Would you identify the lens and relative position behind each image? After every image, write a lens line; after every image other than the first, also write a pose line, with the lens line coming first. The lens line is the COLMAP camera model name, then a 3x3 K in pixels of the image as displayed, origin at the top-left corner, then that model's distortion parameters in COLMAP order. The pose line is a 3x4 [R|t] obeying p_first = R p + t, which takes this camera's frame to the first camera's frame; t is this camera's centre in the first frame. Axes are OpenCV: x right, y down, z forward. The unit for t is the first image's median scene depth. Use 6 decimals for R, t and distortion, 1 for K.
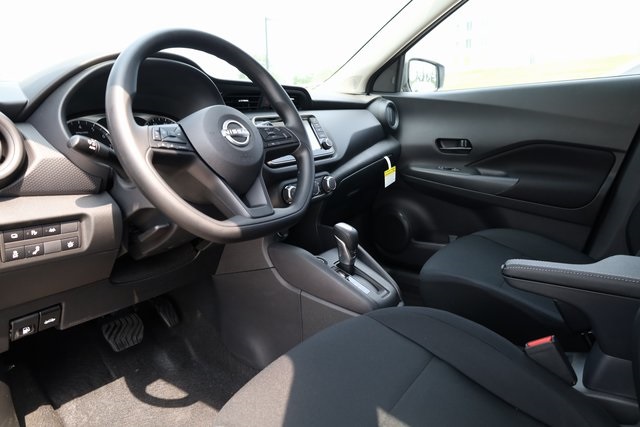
lens RADIAL K [[445.6, 0, 320.3], [0, 445.6, 213.7], [0, 0, 1]] dist [-0.008582, -0.000376]
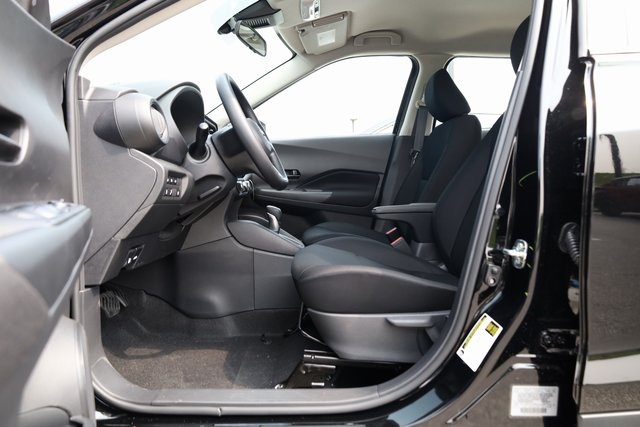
lens RADIAL K [[445.6, 0, 319.2], [0, 445.6, 212.5], [0, 0, 1]] dist [-0.008582, -0.000376]
pose [[0.809518, -0.022971, 0.586645, -0.608145], [0.126341, 0.982639, -0.135863, 0.232531], [-0.573340, 0.184101, 0.798366, -0.289898]]
